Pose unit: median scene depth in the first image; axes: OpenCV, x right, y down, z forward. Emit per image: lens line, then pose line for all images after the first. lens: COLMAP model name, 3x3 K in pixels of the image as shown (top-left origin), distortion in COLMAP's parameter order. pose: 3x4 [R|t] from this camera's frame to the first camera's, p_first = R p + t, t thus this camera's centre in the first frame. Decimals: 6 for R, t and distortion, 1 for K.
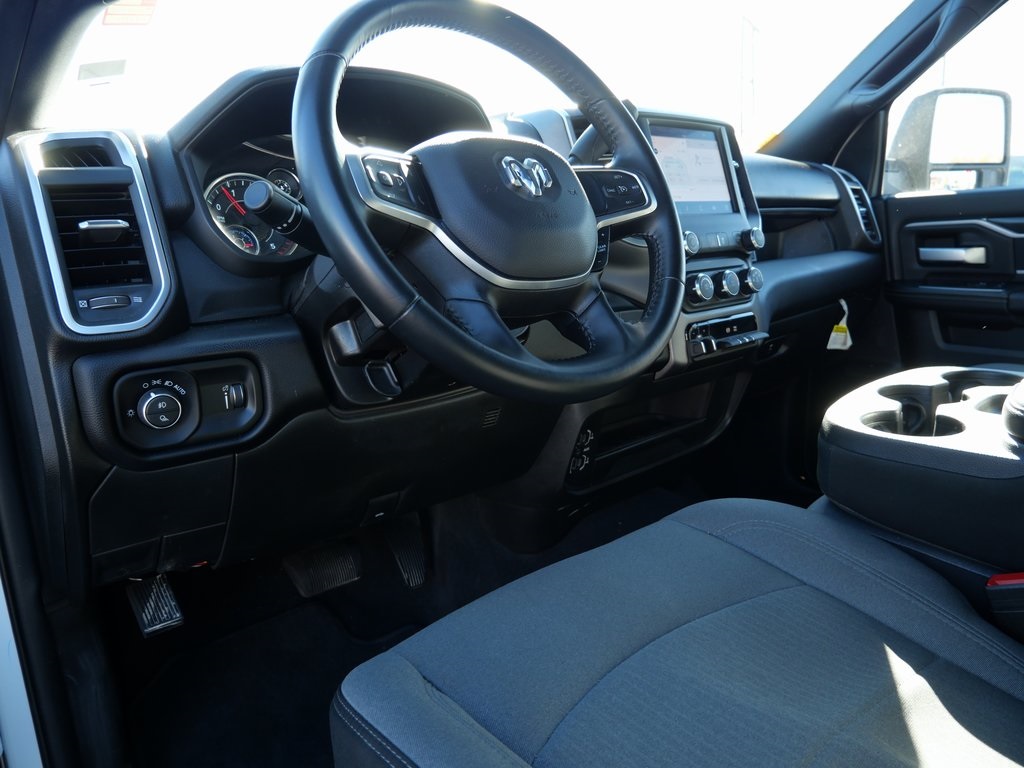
lens RADIAL K [[745.1, 0, 515.2], [0, 745.1, 385.5], [0, 0, 1]] dist [-0.050442, 0.013233]
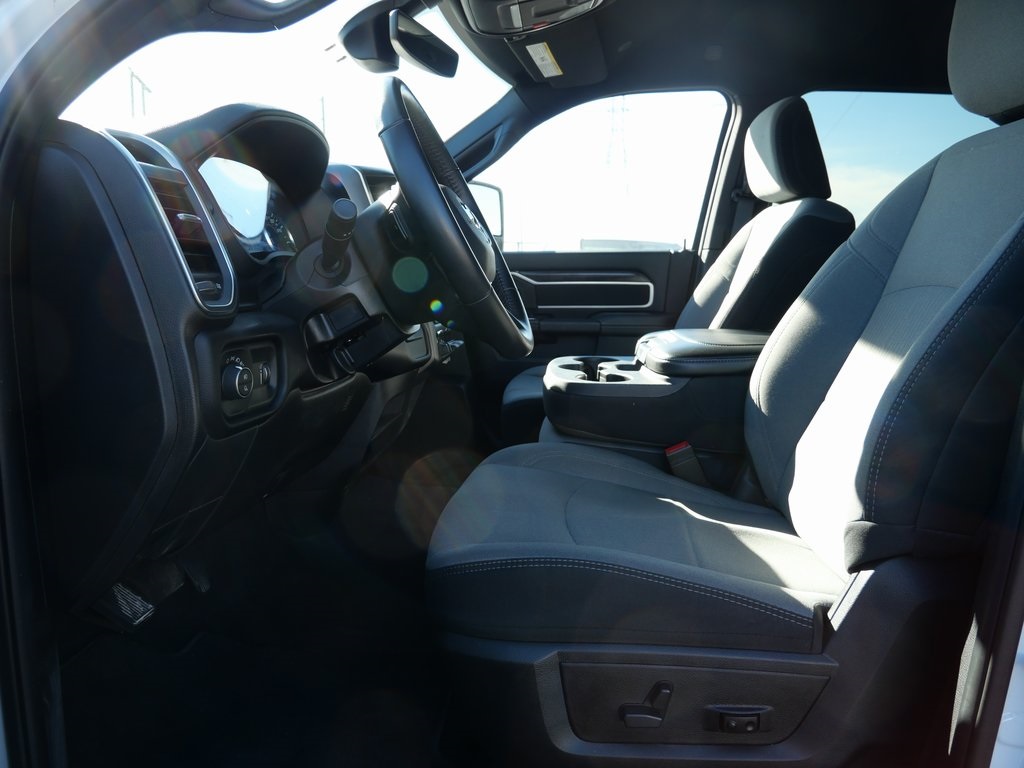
lens RADIAL K [[745.1, 0, 508.4], [0, 745.1, 379.2], [0, 0, 1]] dist [-0.050442, 0.013233]
pose [[0.719707, -0.048179, 0.692604, -0.616160], [0.110599, 0.992806, -0.045865, 0.080658], [-0.685412, 0.109610, 0.719858, -0.076254]]
